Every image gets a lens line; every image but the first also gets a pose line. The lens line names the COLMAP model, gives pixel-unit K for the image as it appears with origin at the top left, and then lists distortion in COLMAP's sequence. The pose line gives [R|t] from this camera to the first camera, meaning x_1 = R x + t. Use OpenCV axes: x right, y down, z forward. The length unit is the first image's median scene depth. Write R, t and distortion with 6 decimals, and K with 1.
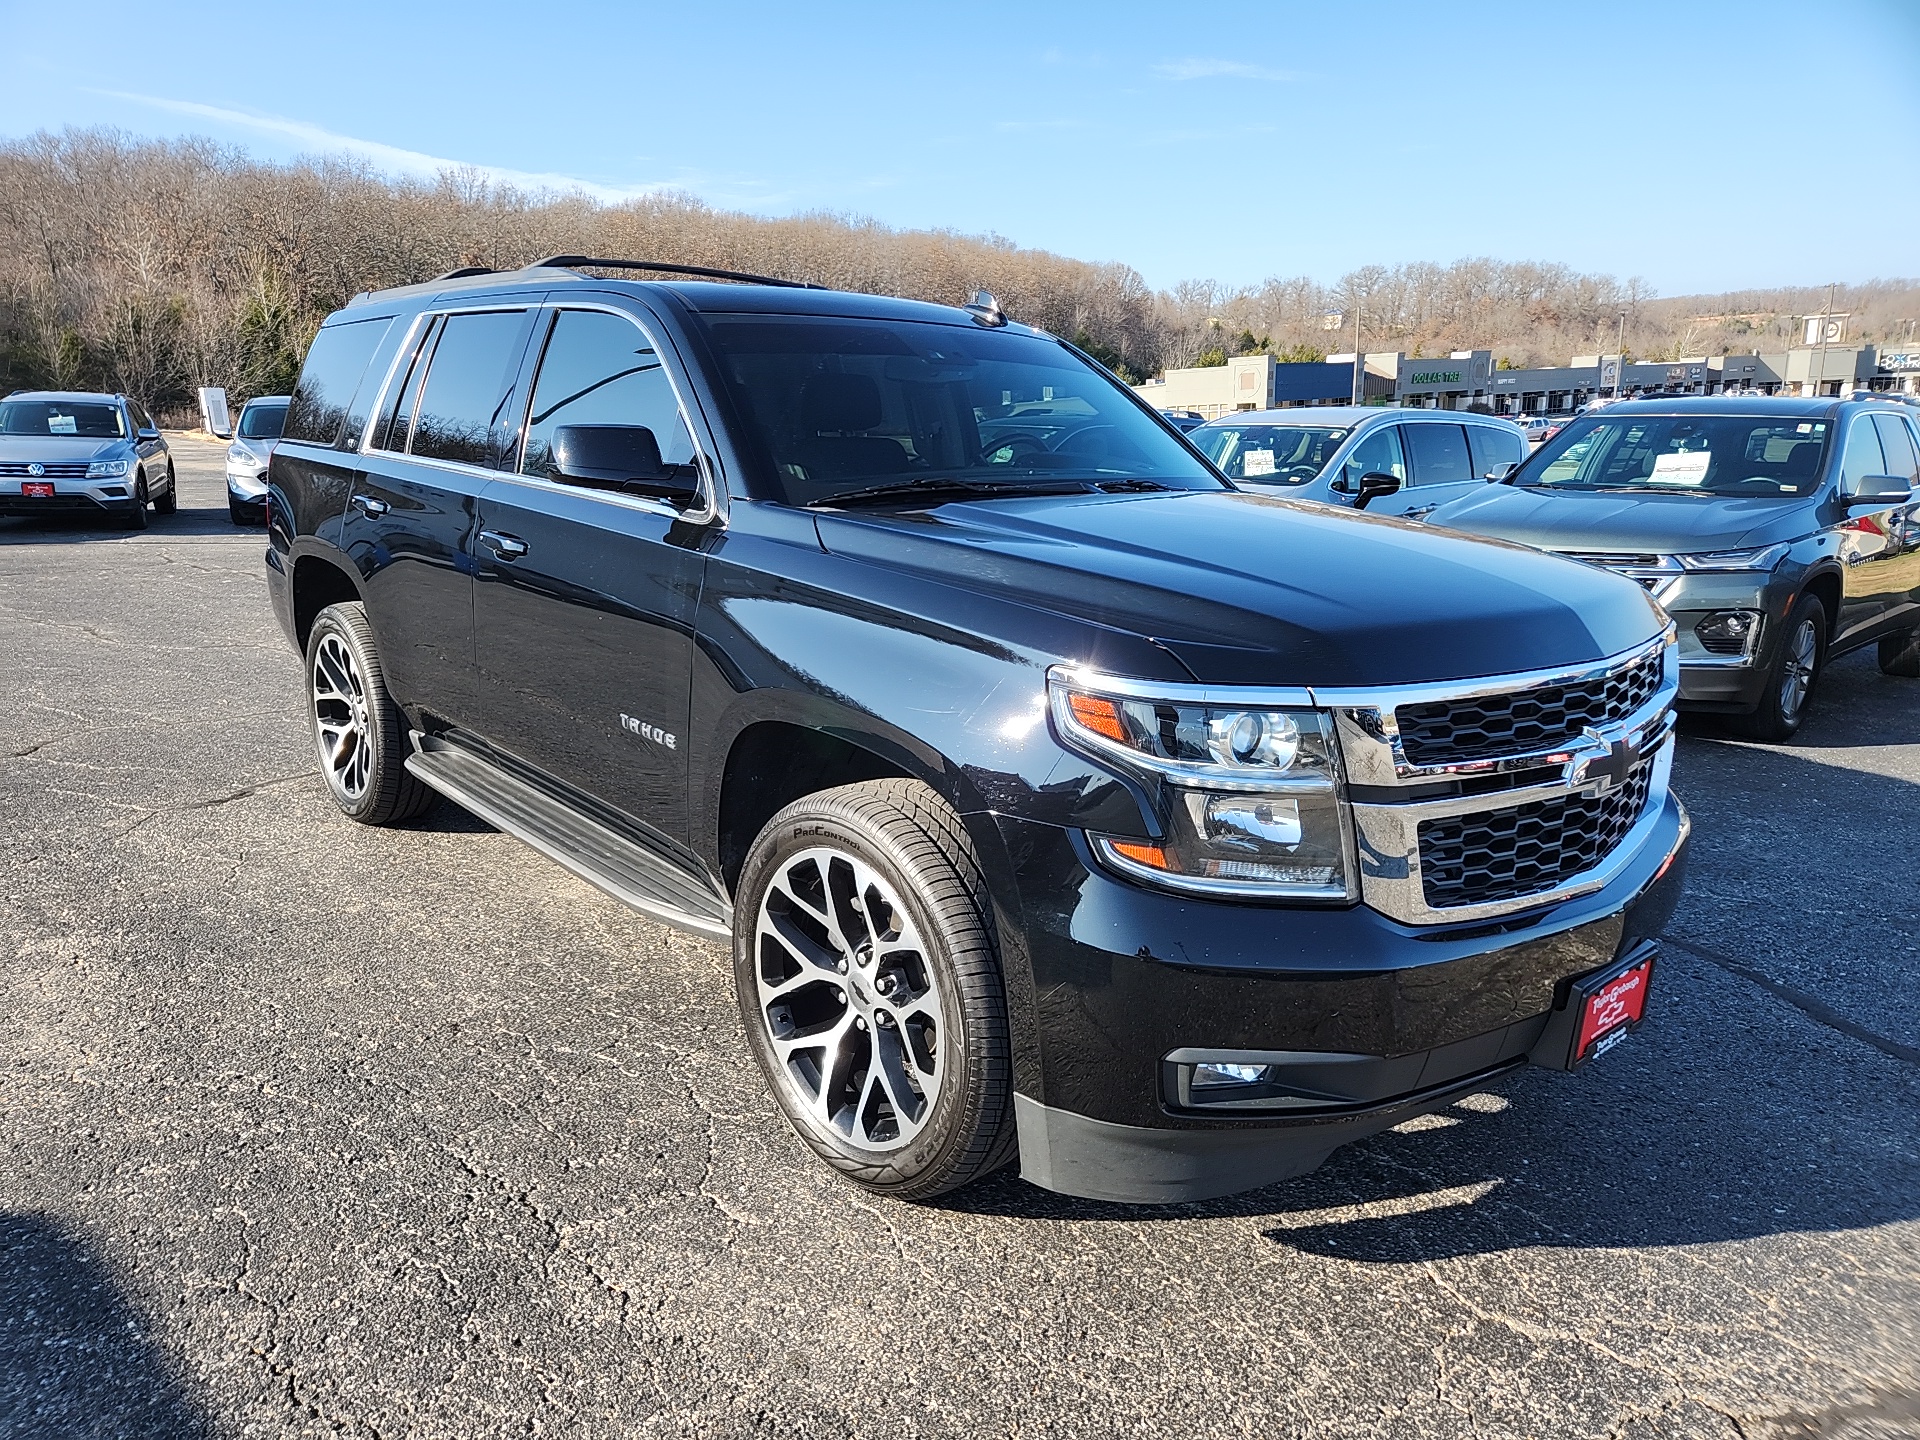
lens RADIAL K [[1316.6, 0, 935.3], [0, 1316.6, 729.7], [0, 0, 1]] dist [0.072647, -0.061598]
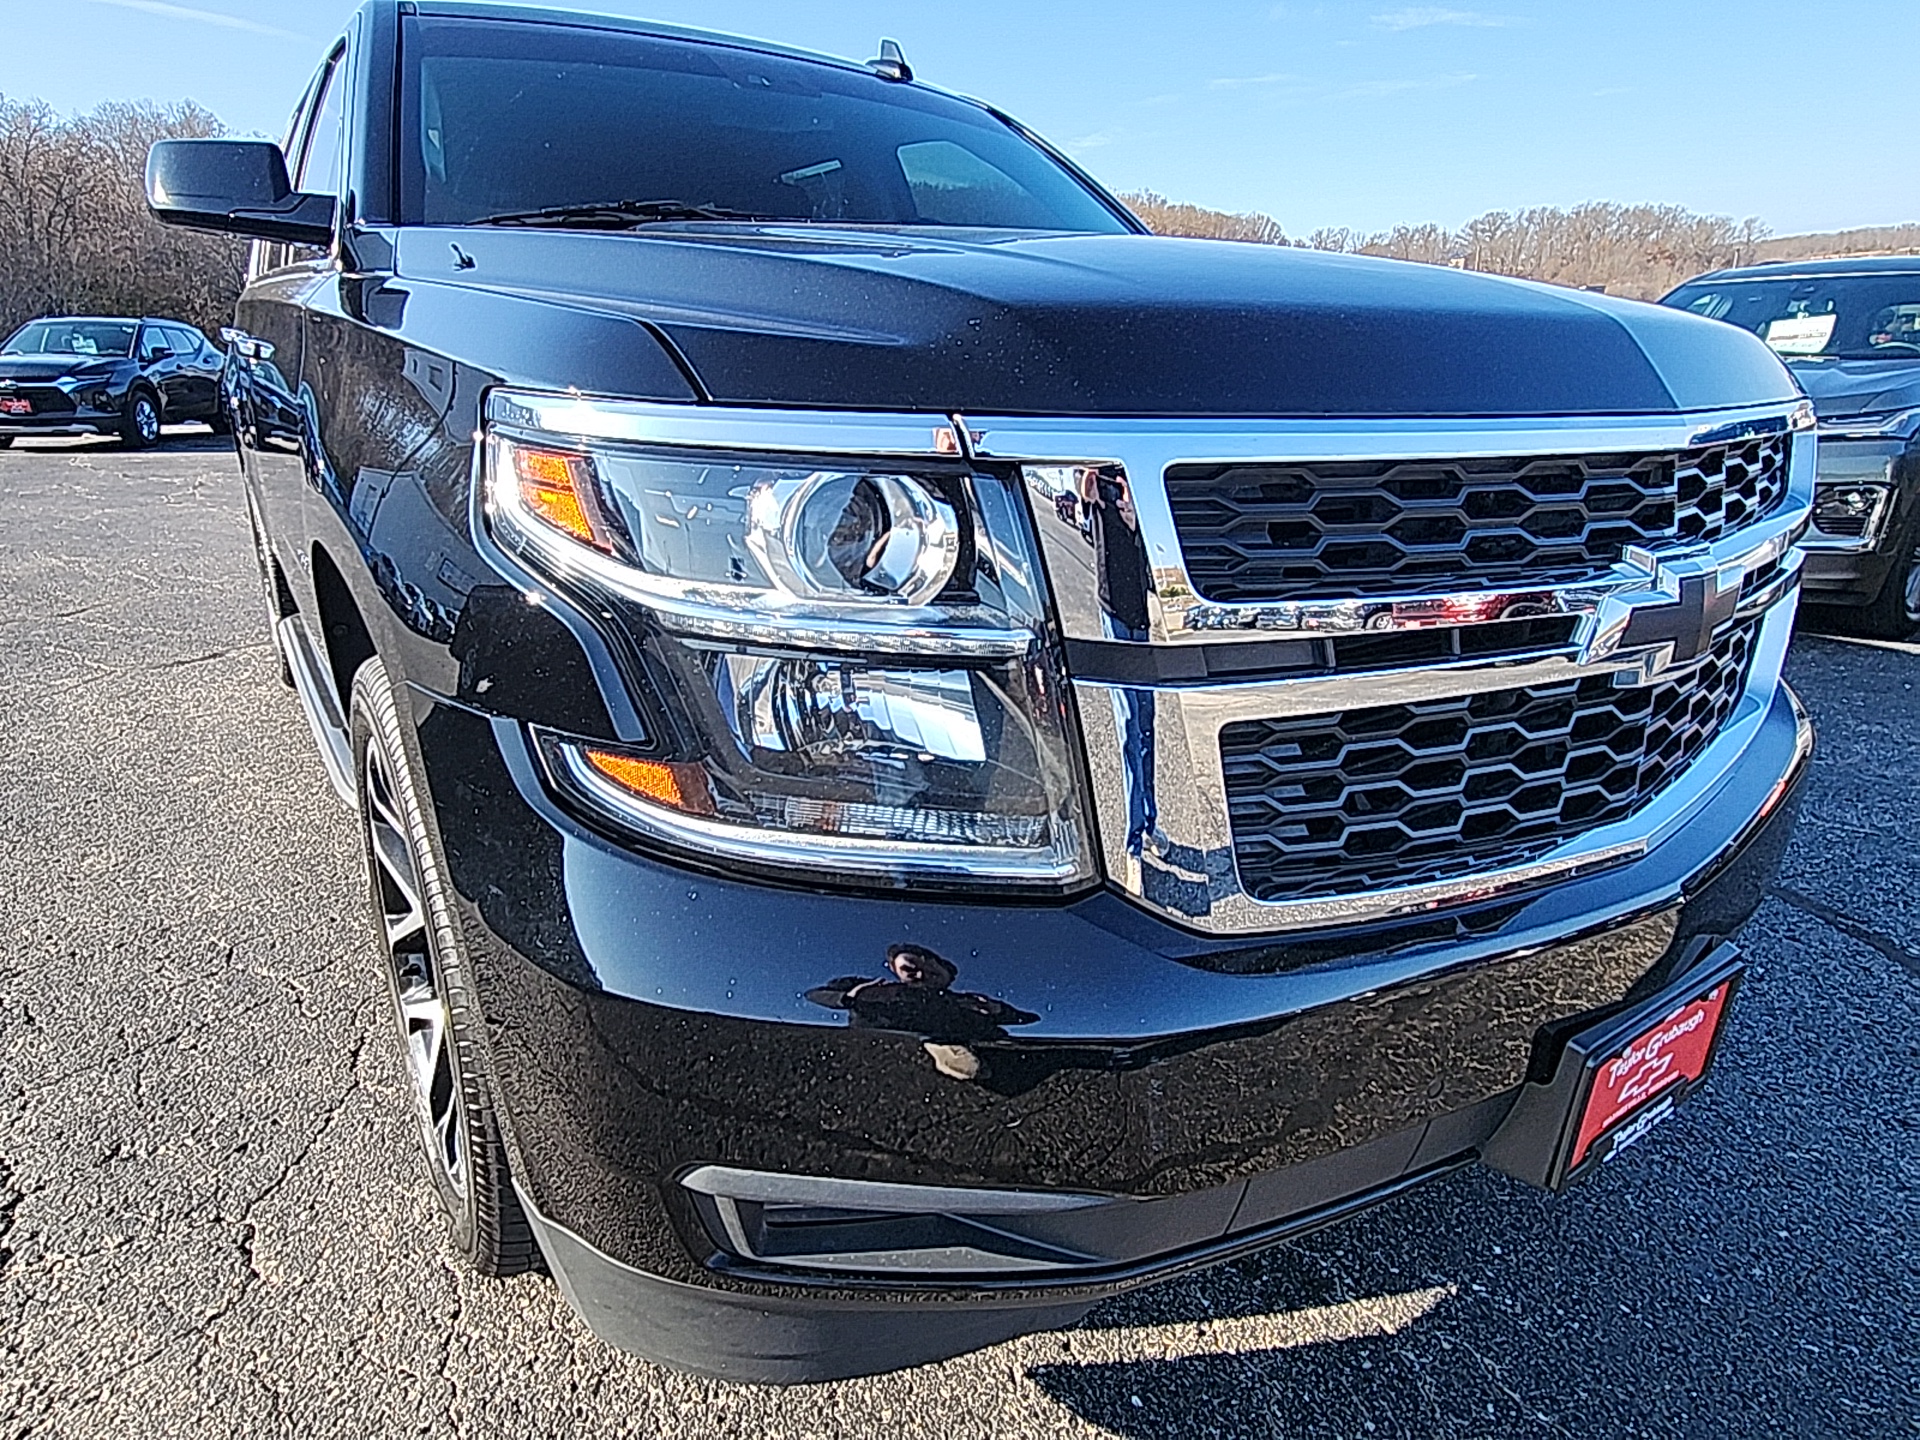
lens RADIAL K [[1086.1, 0, 951.5], [0, 1086.1, 707.1], [0, 0, 1]] dist [0.000756, -0.000122]
pose [[0.990742, 0.027848, -0.132875, 0.269479], [-0.018077, 0.997081, 0.074184, 0.030878], [0.134553, -0.071095, 0.988353, 0.515678]]
